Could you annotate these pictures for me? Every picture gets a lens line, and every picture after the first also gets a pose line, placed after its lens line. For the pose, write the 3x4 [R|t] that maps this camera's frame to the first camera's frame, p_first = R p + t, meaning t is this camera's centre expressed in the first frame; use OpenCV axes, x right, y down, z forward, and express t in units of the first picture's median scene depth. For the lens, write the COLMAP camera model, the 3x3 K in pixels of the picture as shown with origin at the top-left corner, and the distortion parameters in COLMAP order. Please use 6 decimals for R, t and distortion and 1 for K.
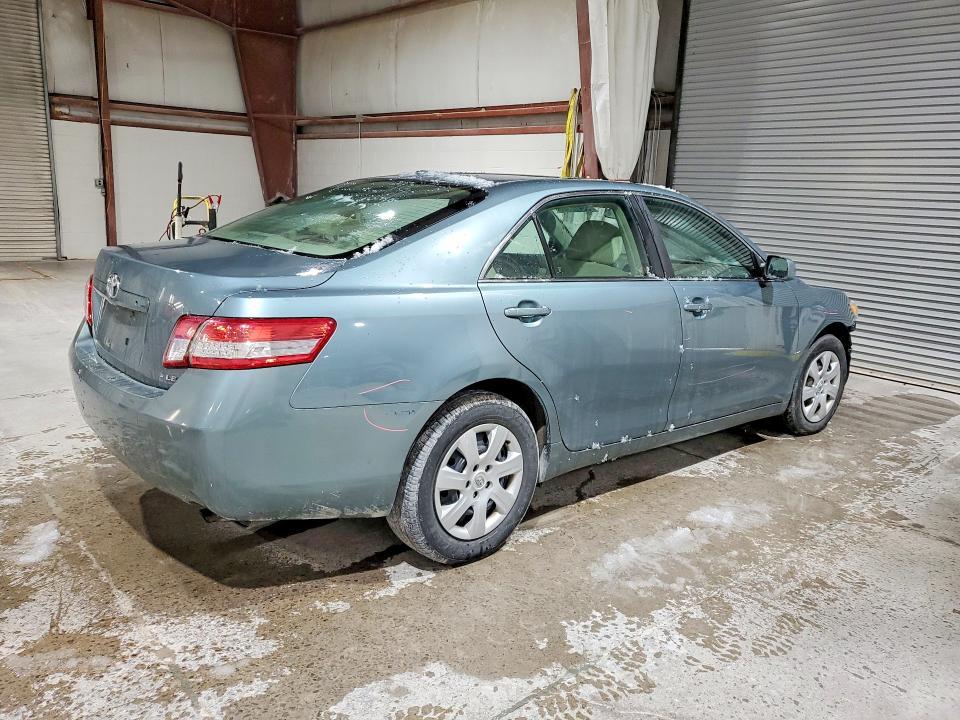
lens RADIAL K [[767.8, 0, 474.6], [0, 767.8, 360.2], [0, 0, 1]] dist [0.024101, -0.000748]
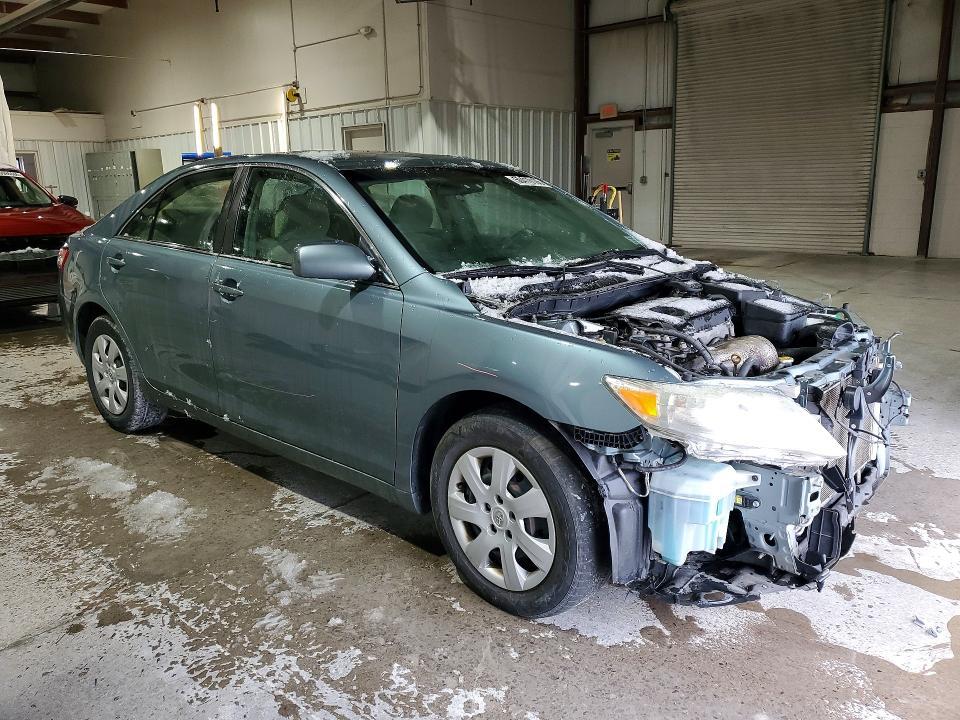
lens RADIAL K [[767.8, 0, 474.6], [0, 767.8, 360.2], [0, 0, 1]] dist [0.024101, -0.000748]
pose [[0.089497, 0.176362, -0.980248, 1.096174], [-0.184540, 0.970093, 0.157686, -0.166587], [0.978742, 0.166782, 0.119366, 1.091371]]
